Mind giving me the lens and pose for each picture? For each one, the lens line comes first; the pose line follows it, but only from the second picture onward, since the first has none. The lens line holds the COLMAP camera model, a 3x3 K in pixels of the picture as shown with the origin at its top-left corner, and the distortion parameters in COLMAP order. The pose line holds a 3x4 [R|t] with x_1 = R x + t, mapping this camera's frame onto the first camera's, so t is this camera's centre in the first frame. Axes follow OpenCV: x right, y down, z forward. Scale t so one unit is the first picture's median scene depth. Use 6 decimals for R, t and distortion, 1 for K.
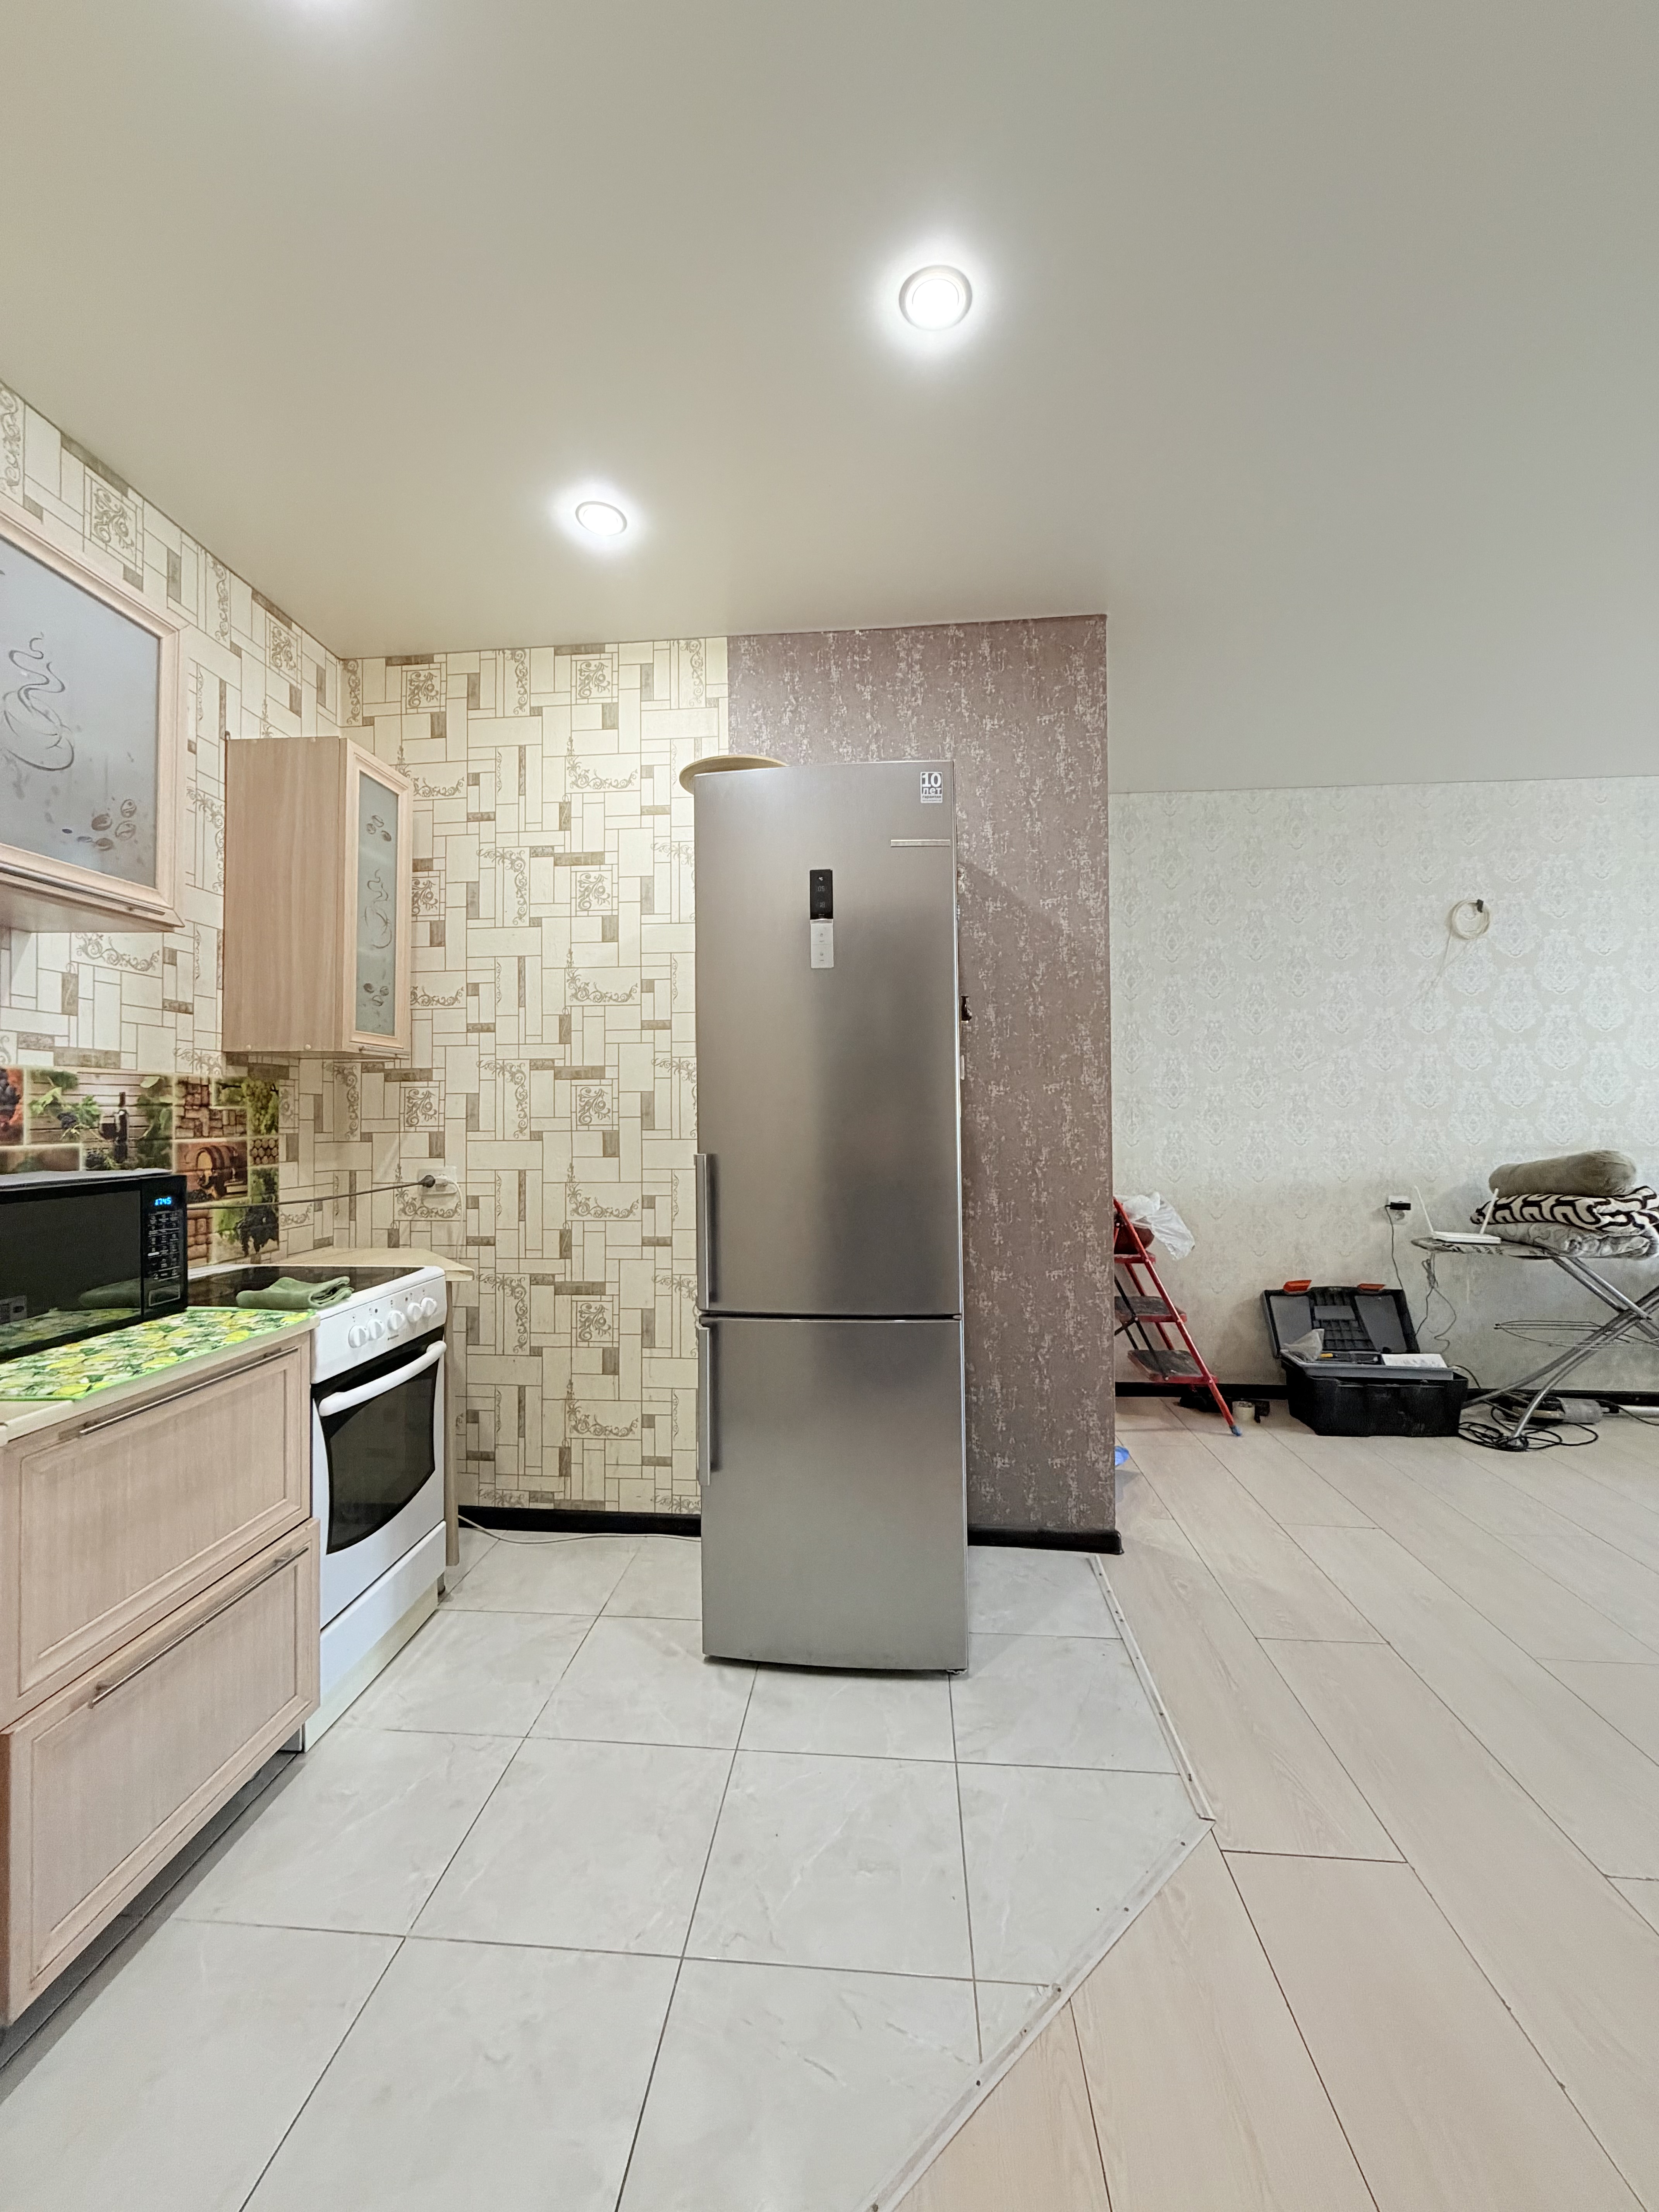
lens RADIAL K [[888.6, 0, 831.0], [0, 888.6, 1103.5], [0, 0, 1]] dist [-0.000114, 0.000545]
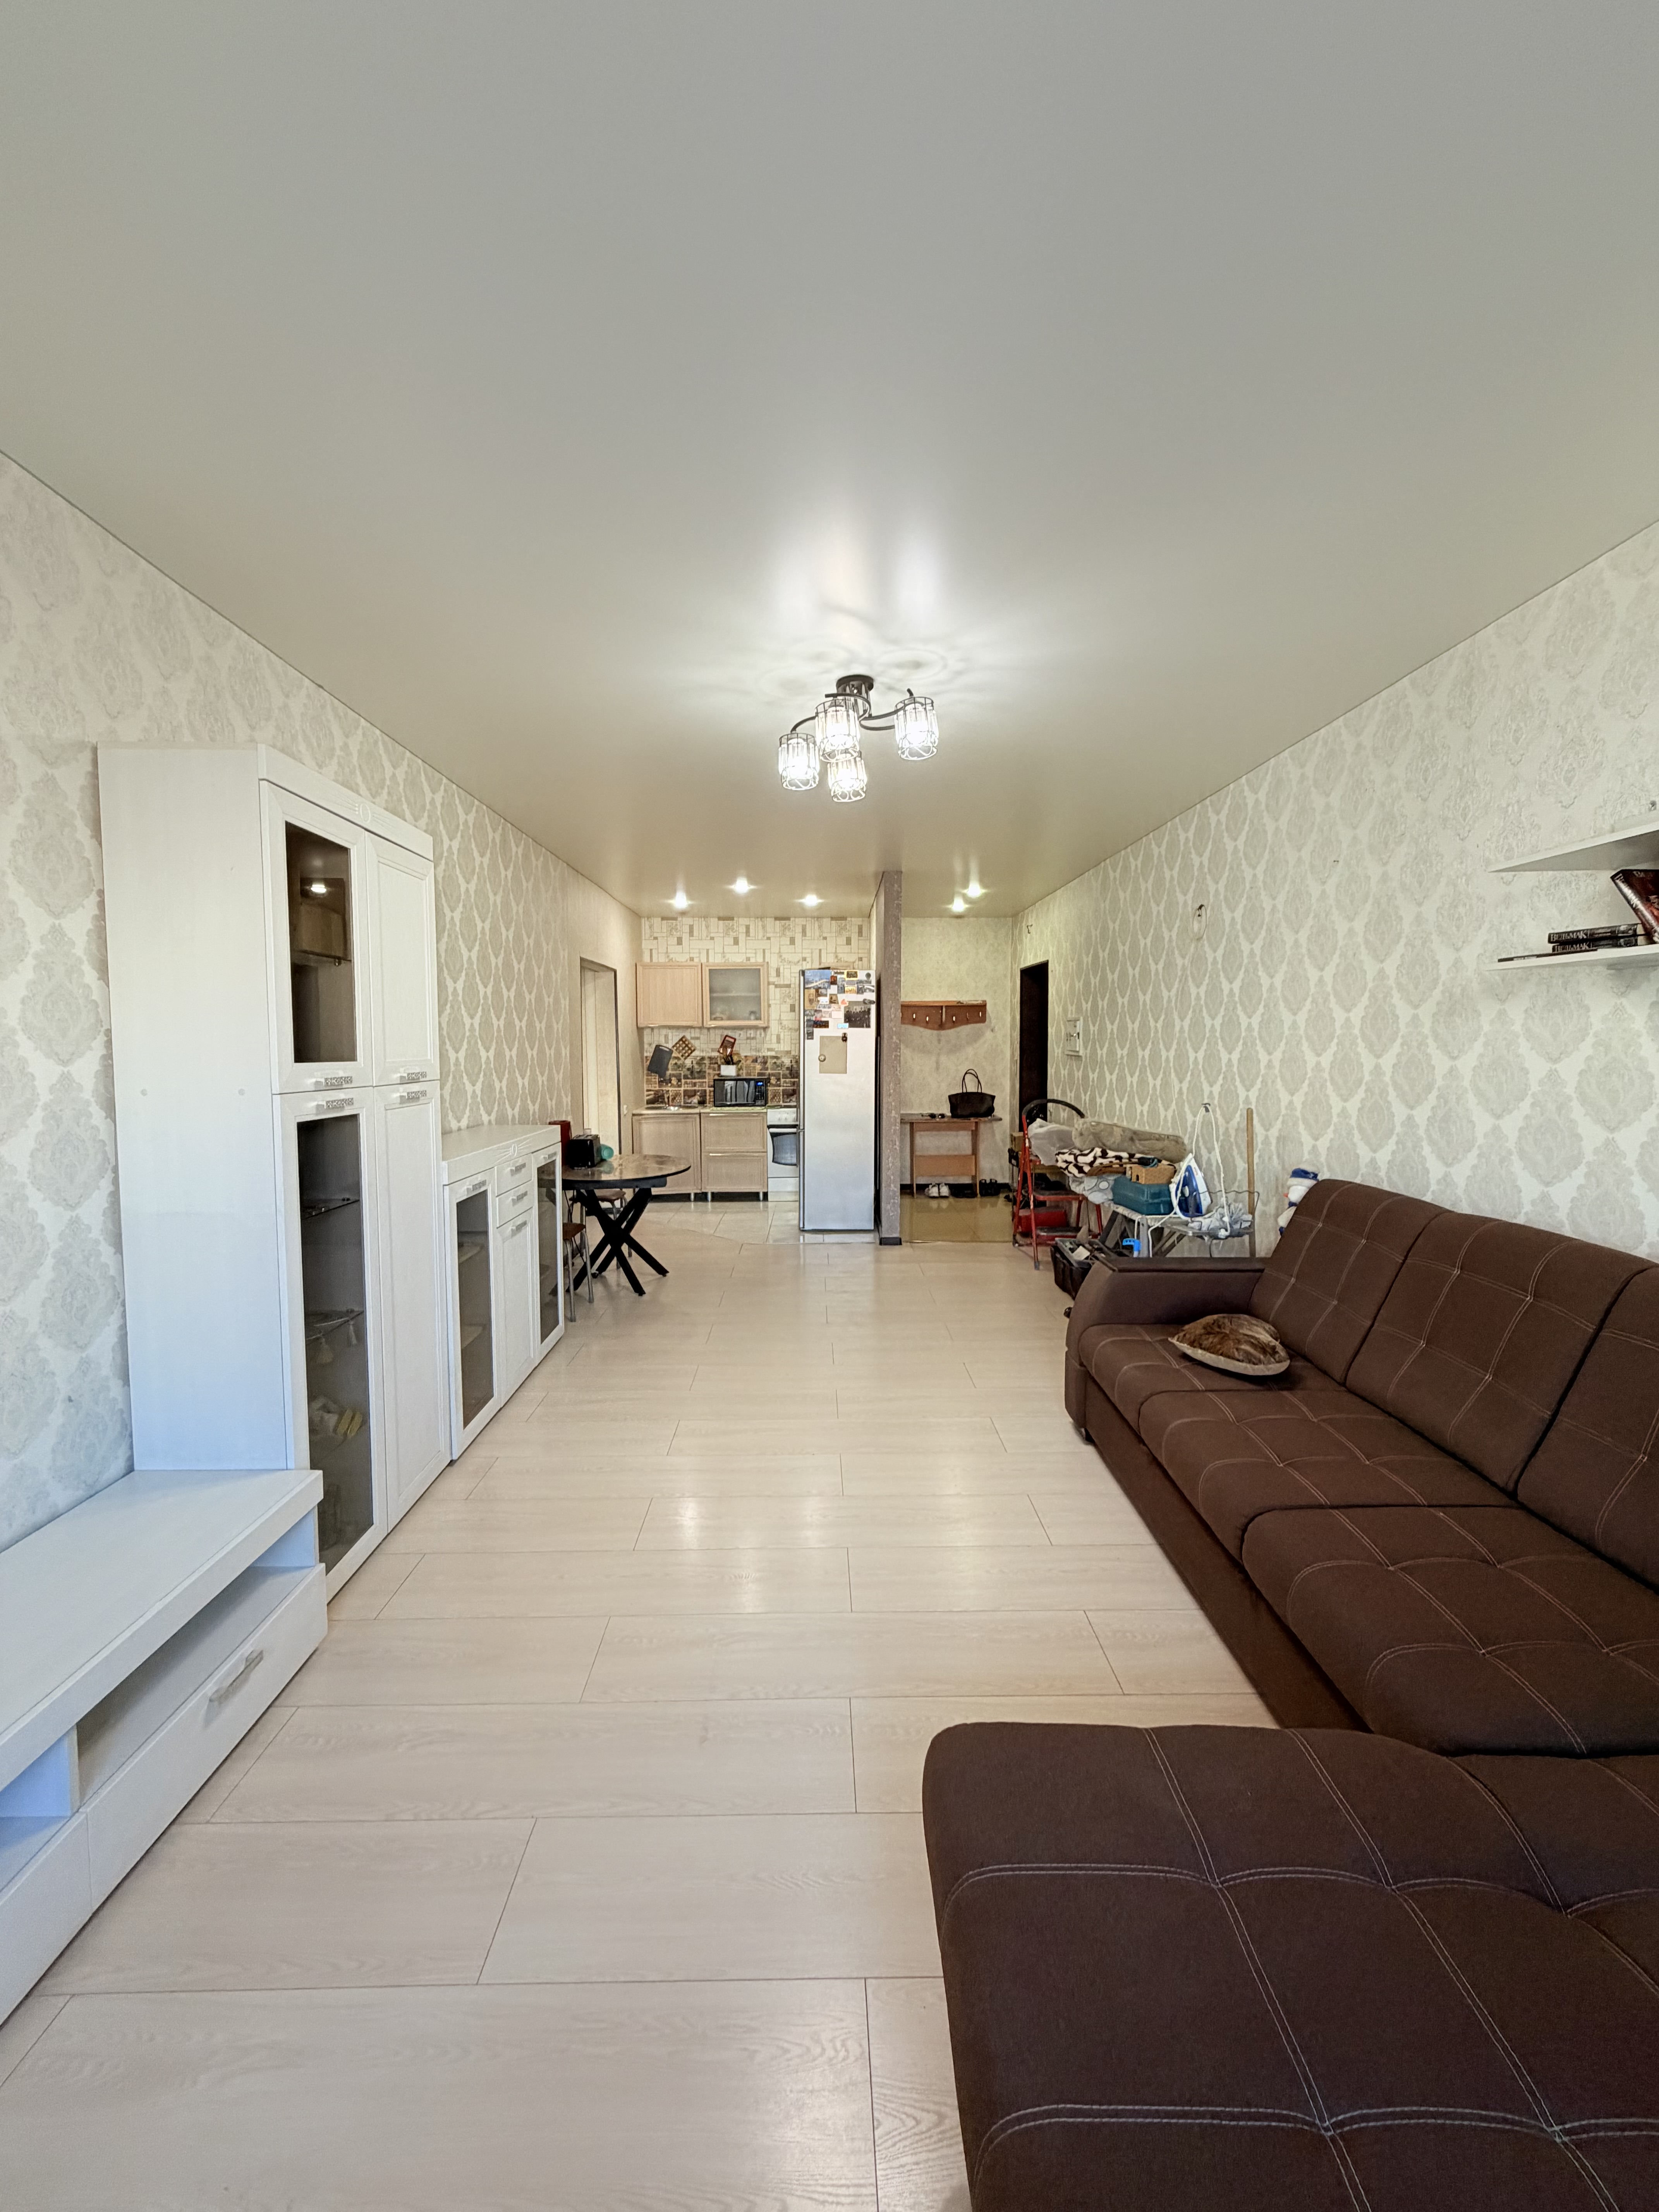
lens RADIAL K [[888.6, 0, 838.2], [0, 888.6, 1106.0], [0, 0, 1]] dist [-0.000114, 0.000545]
pose [[0.094965, 0.081729, -0.992120, 3.216385], [0.019529, 0.996279, 0.083941, -0.132820], [0.995289, -0.027347, 0.093015, 0.732064]]
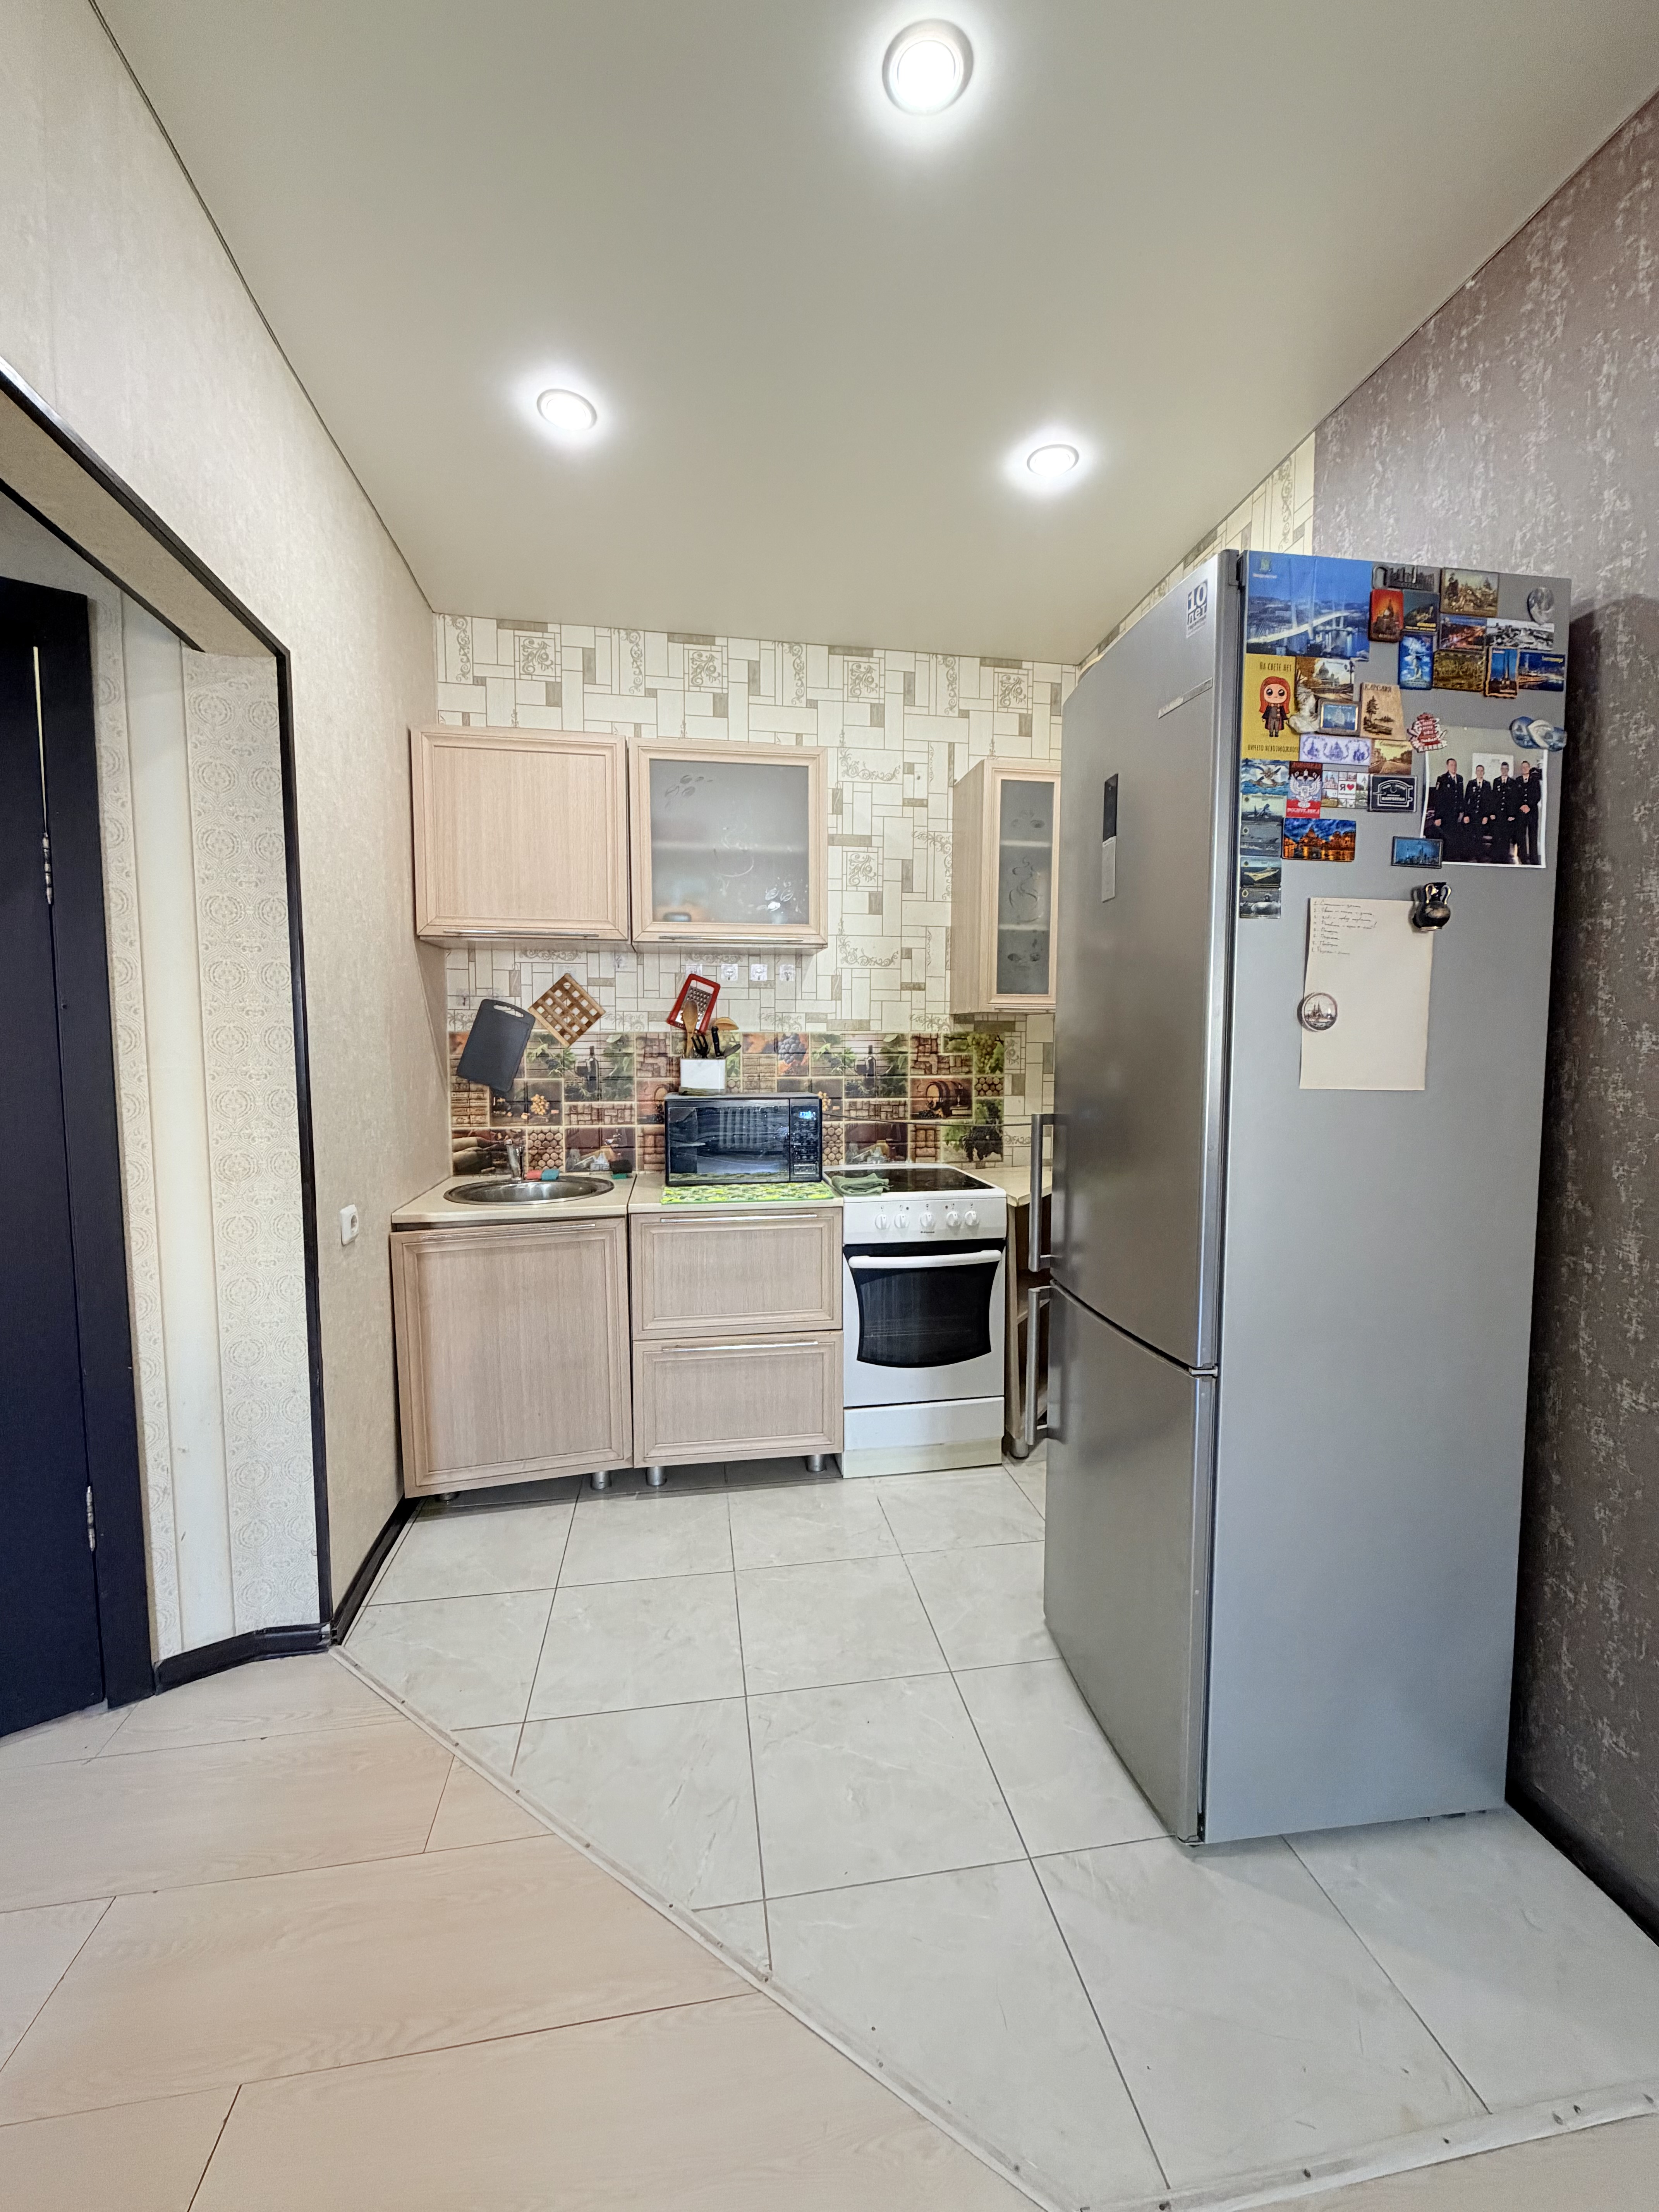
lens RADIAL K [[888.6, 0, 826.0], [0, 888.6, 1103.3], [0, 0, 1]] dist [-0.000114, 0.000545]
pose [[0.232293, 0.071004, -0.970051, 0.662834], [0.012154, 0.997042, 0.075890, -0.027677], [0.972570, -0.029419, 0.230743, 0.493643]]
